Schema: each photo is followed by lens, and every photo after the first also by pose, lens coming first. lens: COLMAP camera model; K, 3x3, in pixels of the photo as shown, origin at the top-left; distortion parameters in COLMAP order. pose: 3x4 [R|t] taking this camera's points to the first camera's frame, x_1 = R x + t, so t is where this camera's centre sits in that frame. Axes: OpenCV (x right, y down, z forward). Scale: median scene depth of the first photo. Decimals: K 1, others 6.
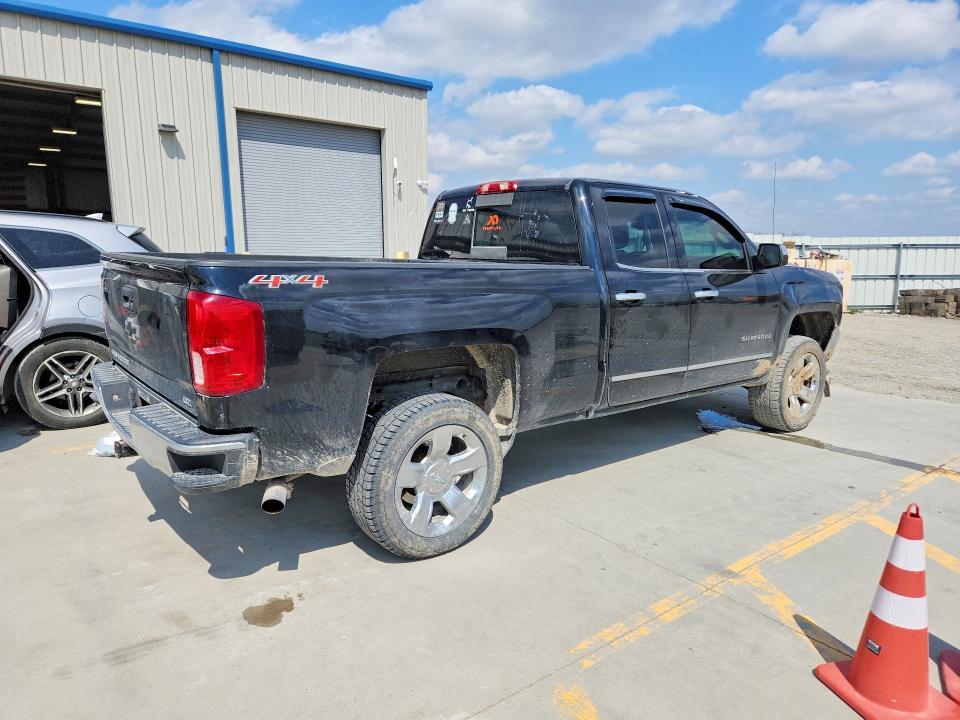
lens RADIAL K [[655.1, 0, 478.2], [0, 655.1, 354.5], [0, 0, 1]] dist [0.034523, -0.024828]
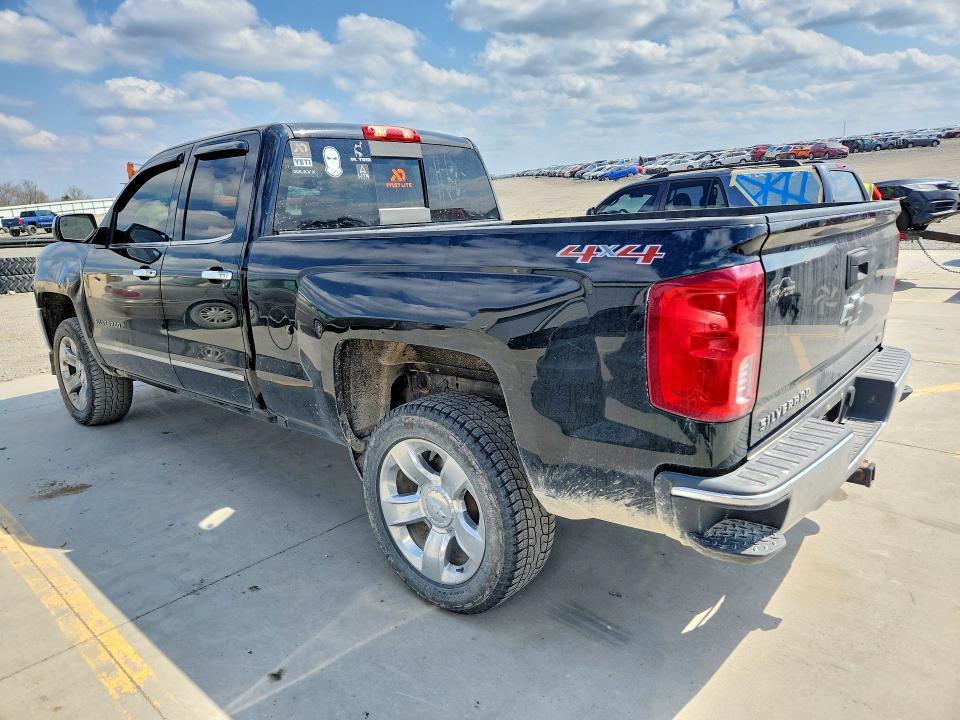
lens RADIAL K [[655.1, 0, 482.4], [0, 655.1, 370.4], [0, 0, 1]] dist [0.034523, -0.024828]
pose [[-0.162037, -0.237937, 0.957669, -0.280327], [0.200002, 0.942433, 0.267992, -0.059952], [-0.966304, 0.234961, -0.105121, 0.356739]]
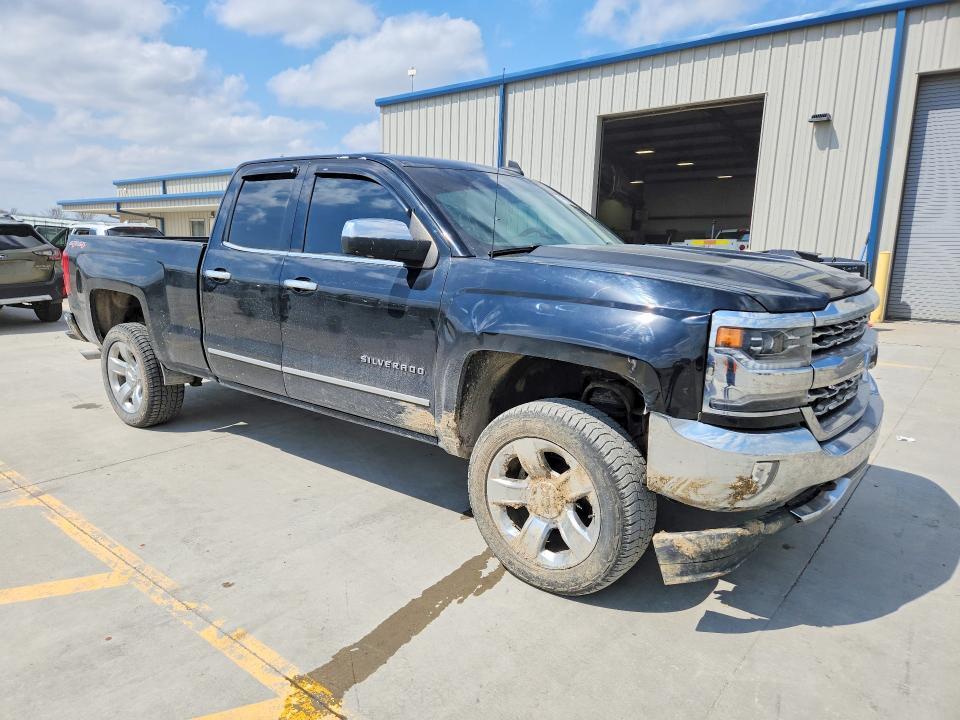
lens RADIAL K [[674.3, 0, 479.0], [0, 674.3, 362.5], [0, 0, 1]] dist [0.020824, -0.000078]
pose [[0.202201, 0.167675, -0.964883, 0.412731], [-0.170026, 0.976283, 0.134025, -0.050193], [0.964472, 0.136955, 0.225914, 0.354767]]
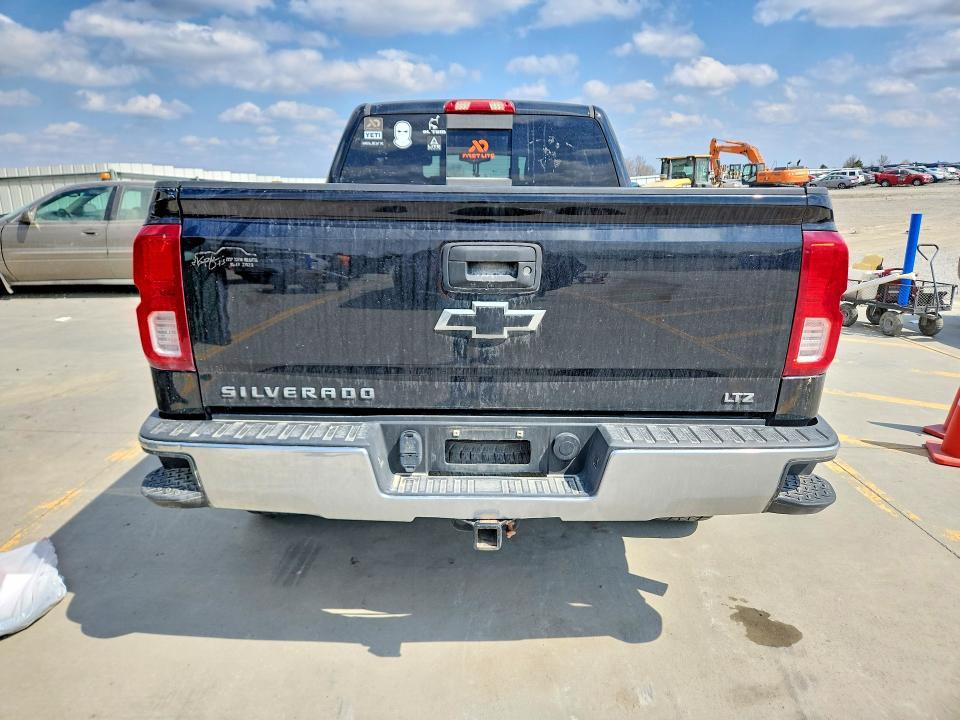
lens RADIAL K [[655.1, 0, 478.0], [0, 655.1, 358.2], [0, 0, 1]] dist [0.034523, -0.024828]
pose [[0.625223, -0.195068, 0.755675, -0.229768], [0.126203, 0.980787, 0.148761, -0.021717], [-0.770174, 0.002360, 0.637829, 0.158564]]
